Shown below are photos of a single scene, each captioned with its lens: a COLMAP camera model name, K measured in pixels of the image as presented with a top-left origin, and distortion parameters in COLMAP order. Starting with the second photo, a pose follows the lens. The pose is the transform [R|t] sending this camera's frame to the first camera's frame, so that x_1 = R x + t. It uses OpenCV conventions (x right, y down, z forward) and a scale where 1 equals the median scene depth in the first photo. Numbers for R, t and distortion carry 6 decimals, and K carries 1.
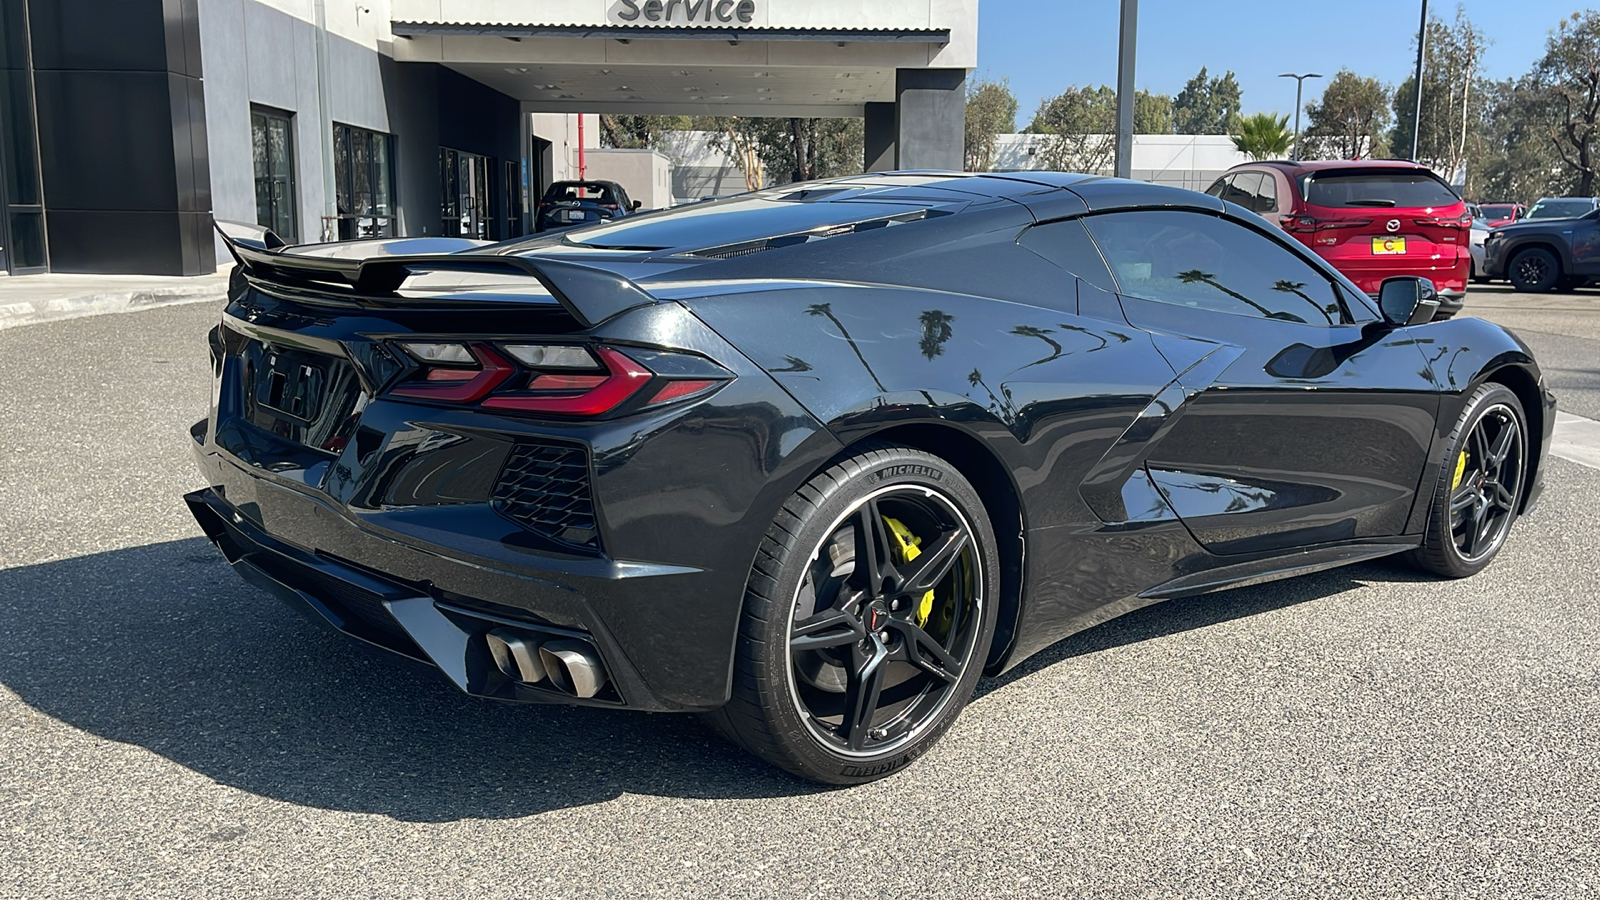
lens RADIAL K [[1452.9, 0, 825.8], [0, 1452.9, 451.3], [0, 0, 1]] dist [0.059544, -0.052472]
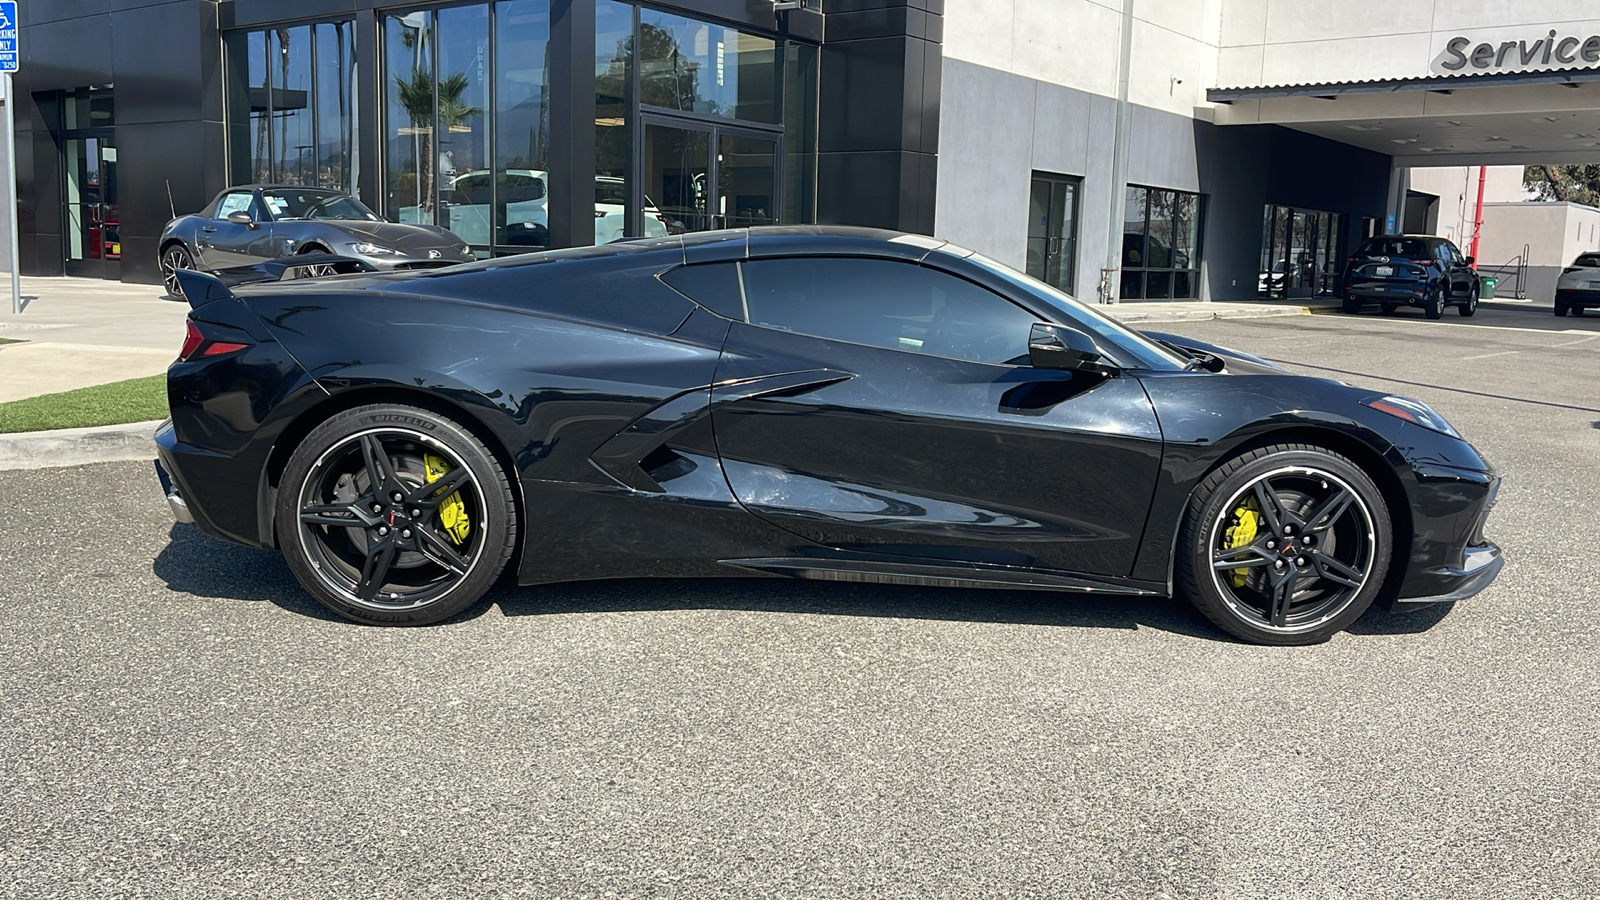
lens RADIAL K [[1452.9, 0, 825.8], [0, 1452.9, 451.3], [0, 0, 1]] dist [0.059544, -0.052472]
pose [[0.764570, 0.098335, -0.636995, 0.192656], [-0.122520, 0.992447, 0.006149, -0.002506], [0.632788, 0.073343, 0.770844, 0.016325]]
